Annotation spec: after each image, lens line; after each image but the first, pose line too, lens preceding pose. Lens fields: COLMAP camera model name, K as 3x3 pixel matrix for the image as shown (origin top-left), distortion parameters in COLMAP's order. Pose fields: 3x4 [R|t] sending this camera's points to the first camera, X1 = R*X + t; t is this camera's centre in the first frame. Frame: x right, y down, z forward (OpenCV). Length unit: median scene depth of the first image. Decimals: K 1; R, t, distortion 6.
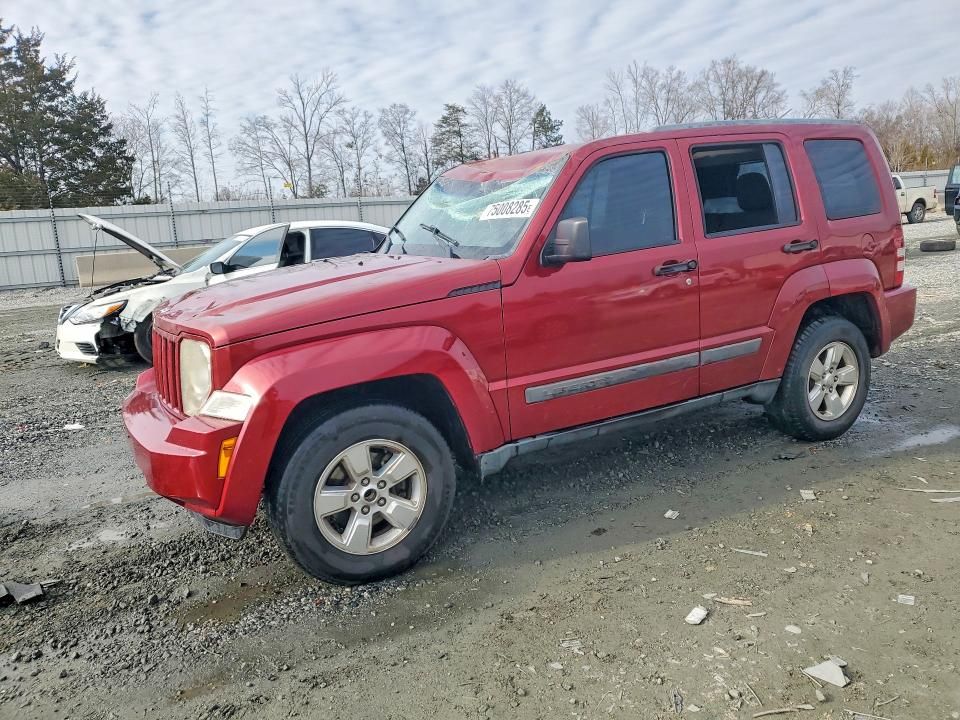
lens RADIAL K [[772.9, 0, 480.0], [0, 772.9, 360.0], [0, 0, 1]] dist [0.041676, -0.008145]
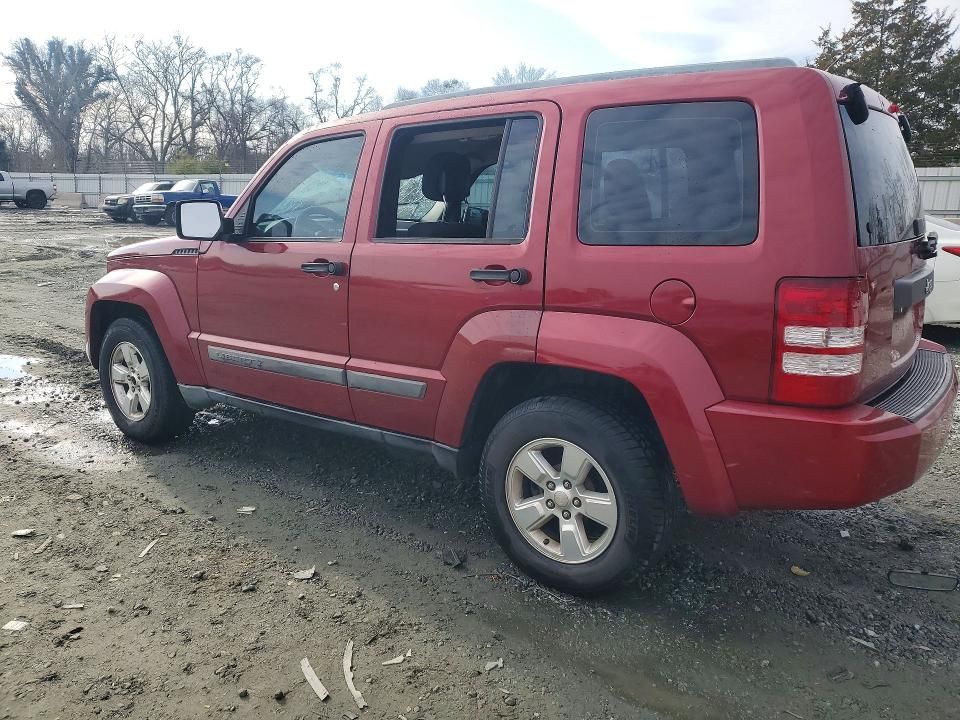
lens RADIAL K [[755.8, 0, 480.0], [0, 755.8, 360.0], [0, 0, 1]] dist [0.041198, -0.005024]
pose [[0.395214, 0.256970, -0.881914, 1.062999], [-0.204783, 0.960560, 0.188116, -0.206283], [0.895472, 0.106255, 0.432250, 0.753511]]
